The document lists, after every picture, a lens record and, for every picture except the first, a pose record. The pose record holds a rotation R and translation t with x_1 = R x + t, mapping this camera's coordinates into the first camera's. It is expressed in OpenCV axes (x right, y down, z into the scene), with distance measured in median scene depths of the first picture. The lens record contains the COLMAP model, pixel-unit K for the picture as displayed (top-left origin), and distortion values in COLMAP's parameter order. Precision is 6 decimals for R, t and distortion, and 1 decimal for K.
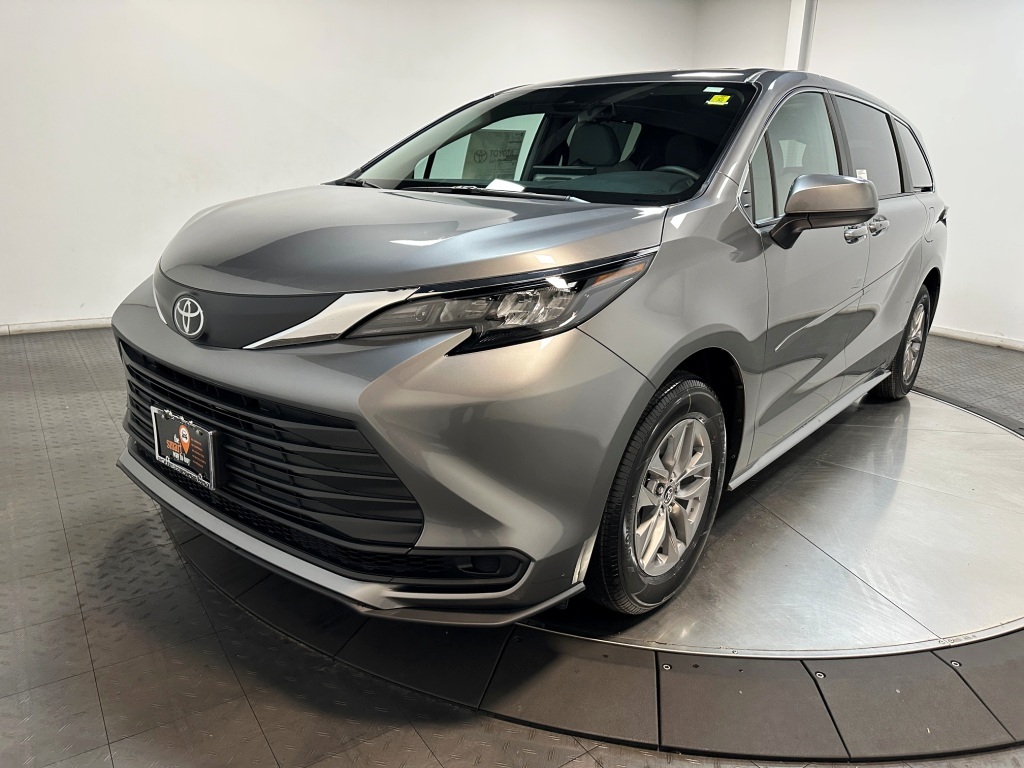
lens RADIAL K [[735.0, 0, 535.6], [0, 735.0, 383.3], [0, 0, 1]] dist [0.113217, -0.223857]
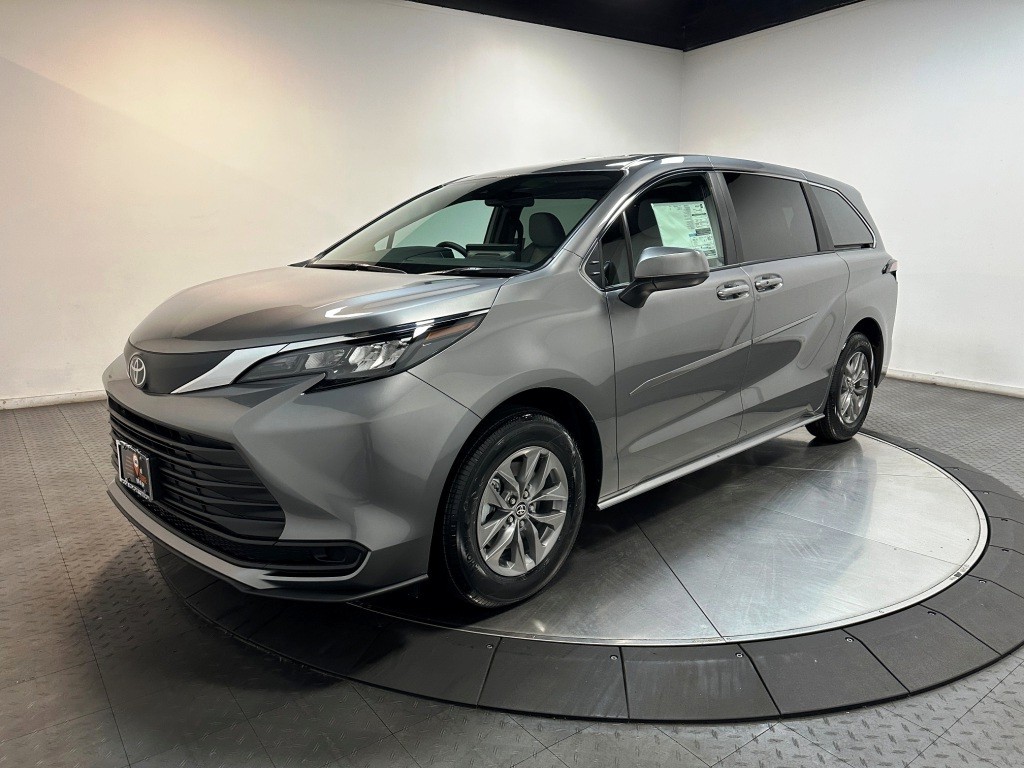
lens RADIAL K [[735.0, 0, 535.6], [0, 735.0, 383.3], [0, 0, 1]] dist [0.113217, -0.223857]
pose [[0.994878, -0.021108, -0.098859, 0.387914], [0.012976, 0.996532, -0.082190, 0.052922], [0.100251, 0.080486, 0.991701, -0.263142]]
